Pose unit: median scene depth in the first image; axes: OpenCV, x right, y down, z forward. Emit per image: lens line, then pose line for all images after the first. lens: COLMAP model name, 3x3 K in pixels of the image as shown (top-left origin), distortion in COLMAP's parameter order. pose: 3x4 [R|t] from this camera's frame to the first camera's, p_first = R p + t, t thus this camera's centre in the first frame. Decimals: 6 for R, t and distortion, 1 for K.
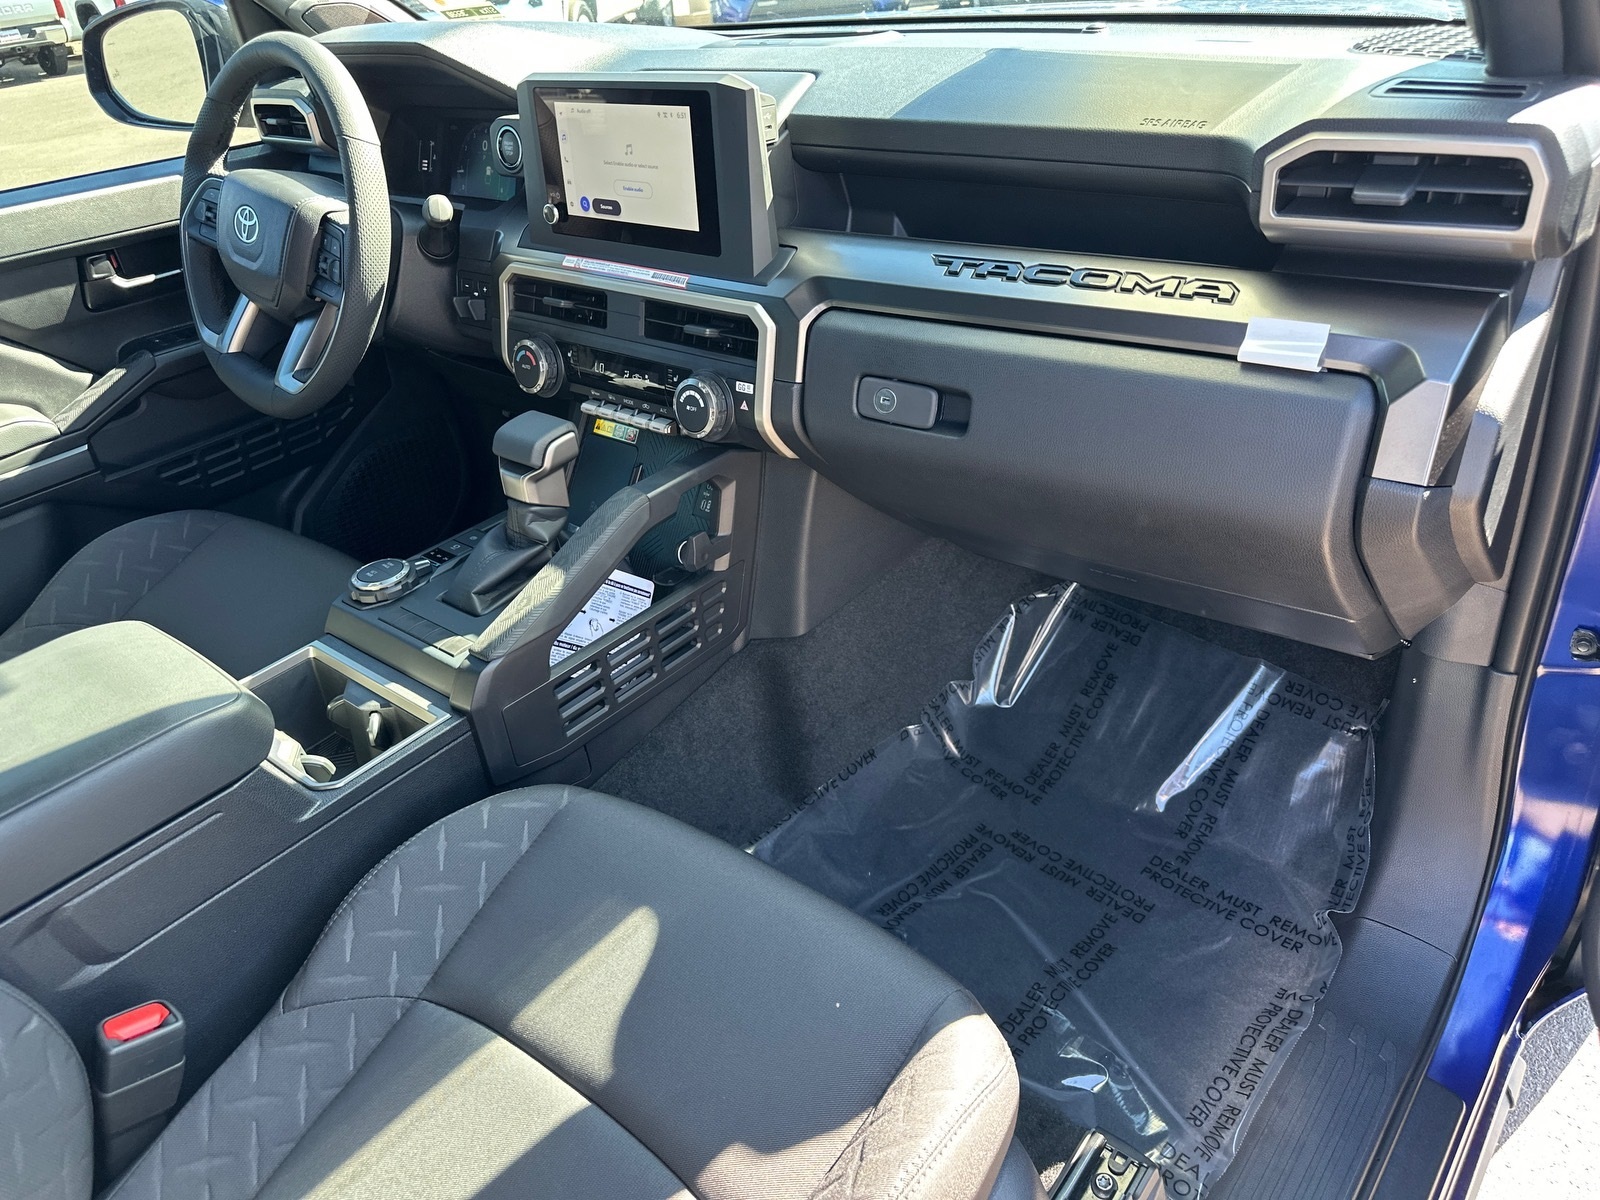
lens RADIAL K [[1127.2, 0, 807.4], [0, 1127.2, 594.7], [0, 0, 1]] dist [0.122642, -0.257220]
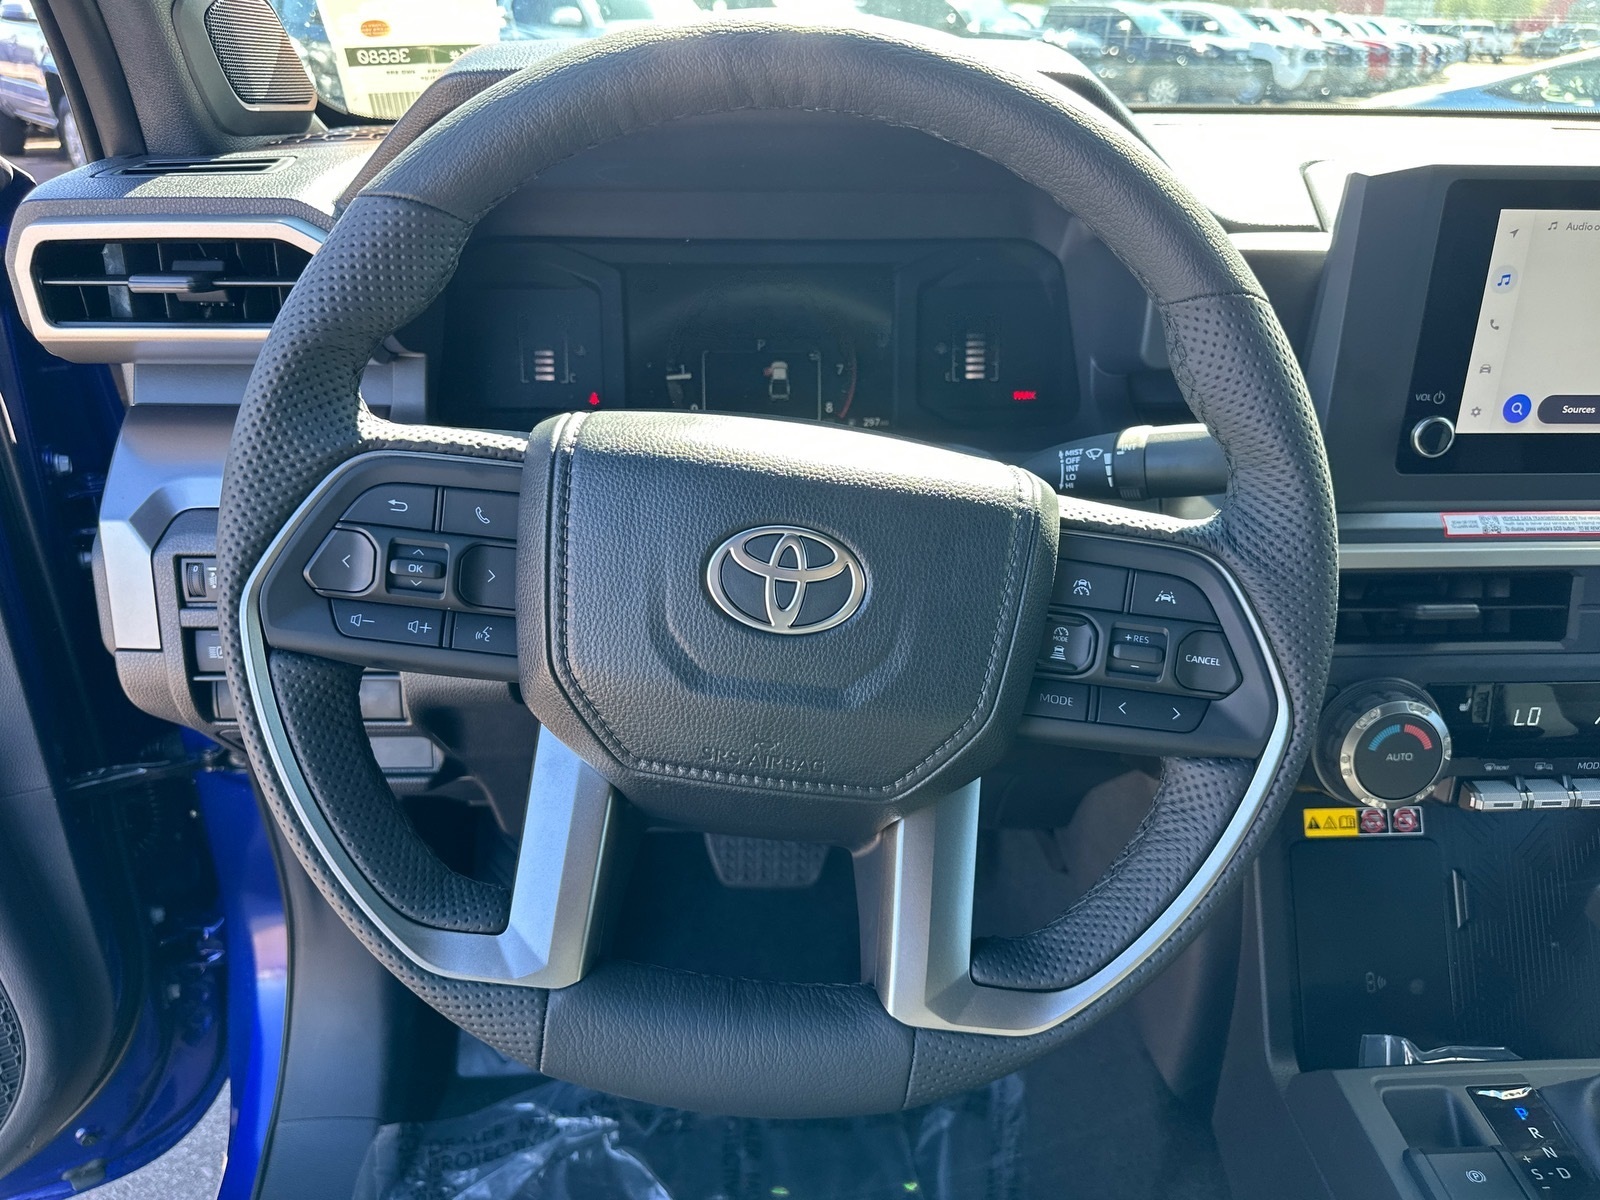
lens RADIAL K [[1147.4, 0, 807.0], [0, 1147.4, 584.1], [0, 0, 1]] dist [0.051299, -0.099816]
pose [[0.745529, -0.200230, 0.635684, -0.798096], [0.281065, 0.959295, -0.027470, -0.361710], [-0.604309, 0.199148, 0.771460, 0.864523]]
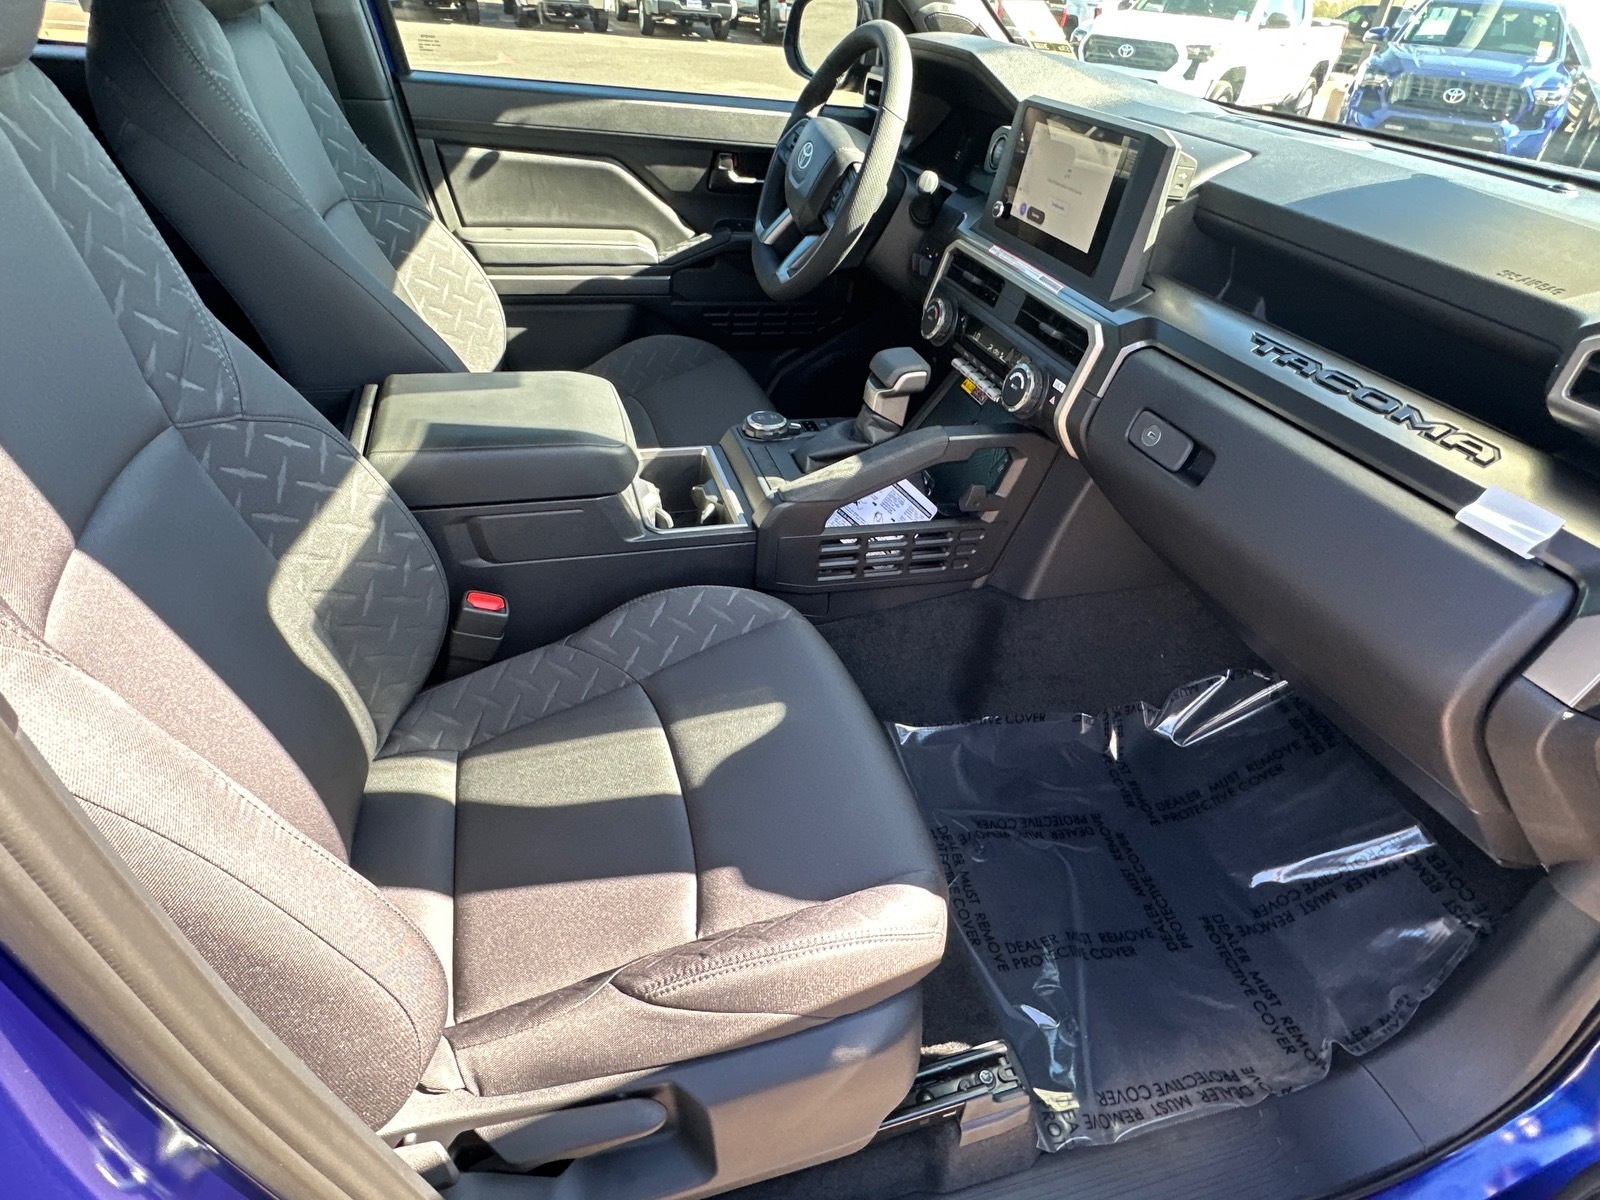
lens RADIAL K [[878.2, 0, 775.8], [0, 878.2, 619.0], [0, 0, 1]] dist [-0.029057, 0.010818]
pose [[0.804331, 0.462861, -0.372574, 0.159072], [-0.424271, 0.886384, 0.185250, -0.006668], [0.415989, 0.009070, 0.909325, 0.026530]]
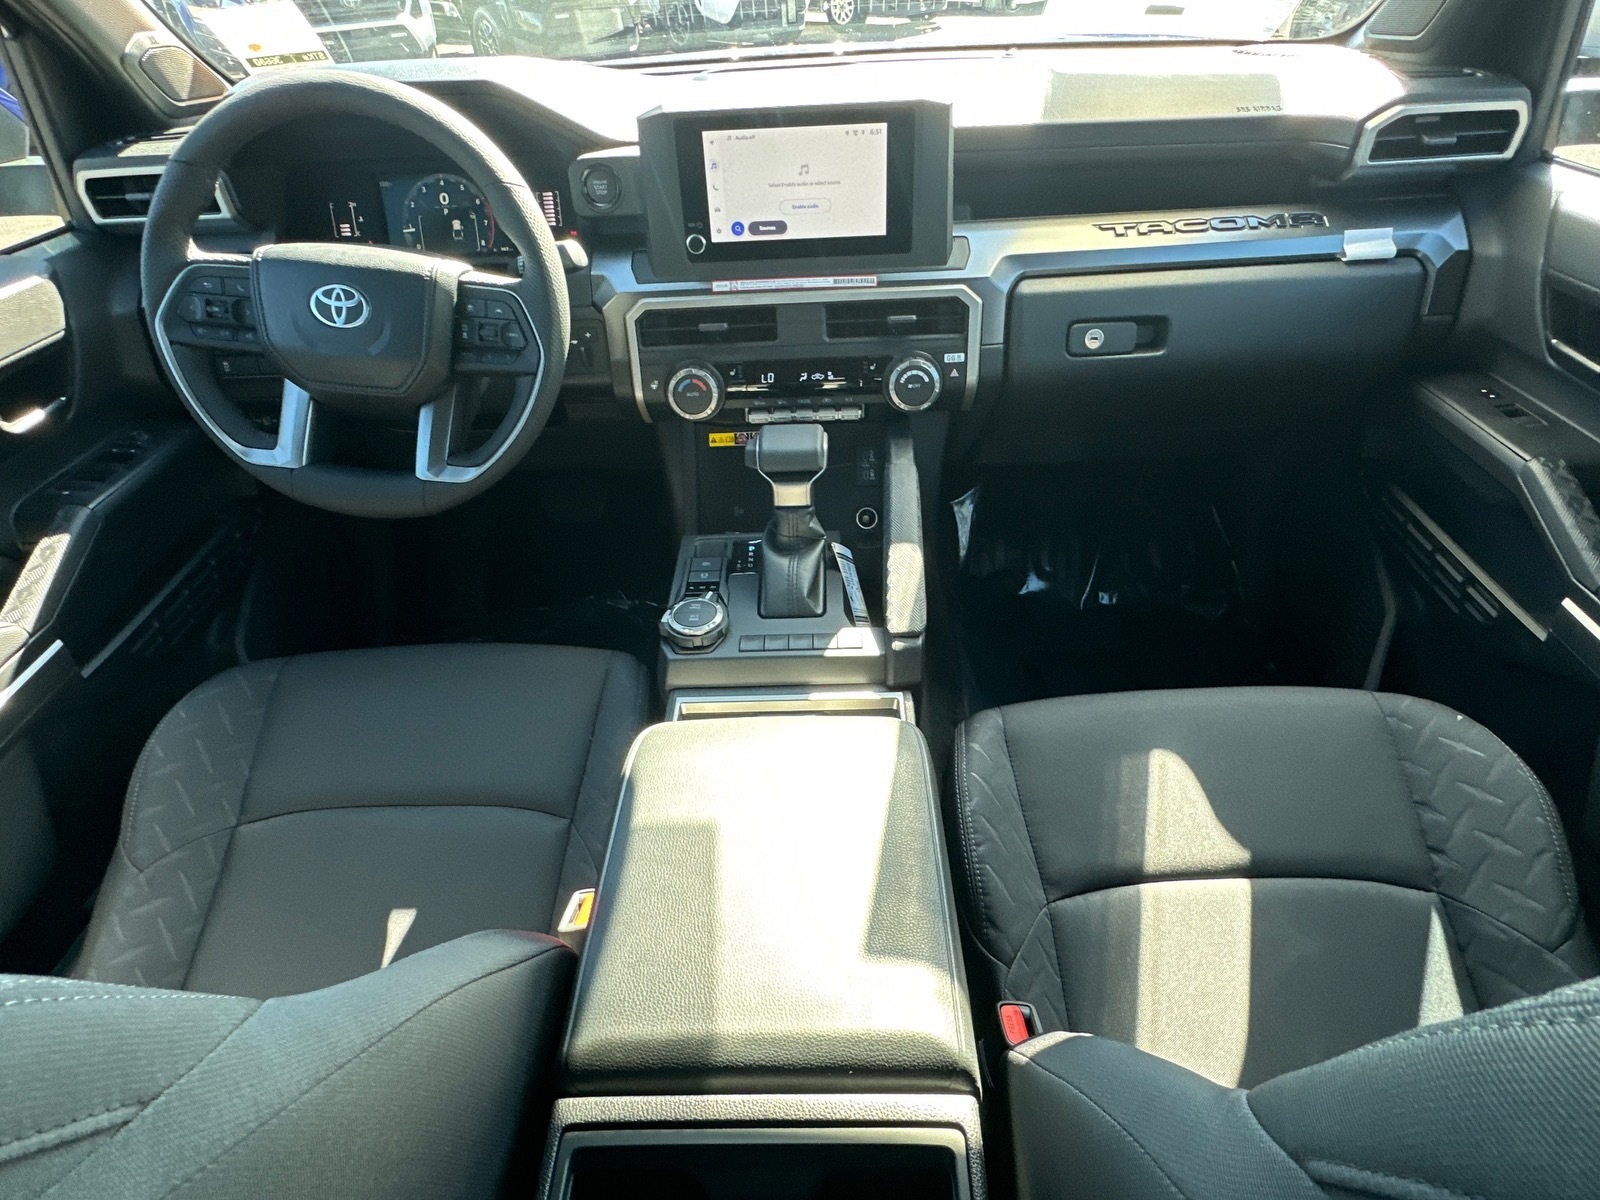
lens RADIAL K [[867.0, 0, 800.4], [0, 867.0, 606.7], [0, 0, 1]] dist [-0.013747, 0.001104]
pose [[0.778654, -0.345446, 0.523799, -0.738228], [0.302975, 0.938030, 0.168243, -0.135010], [-0.549458, 0.027695, 0.835062, 0.316236]]
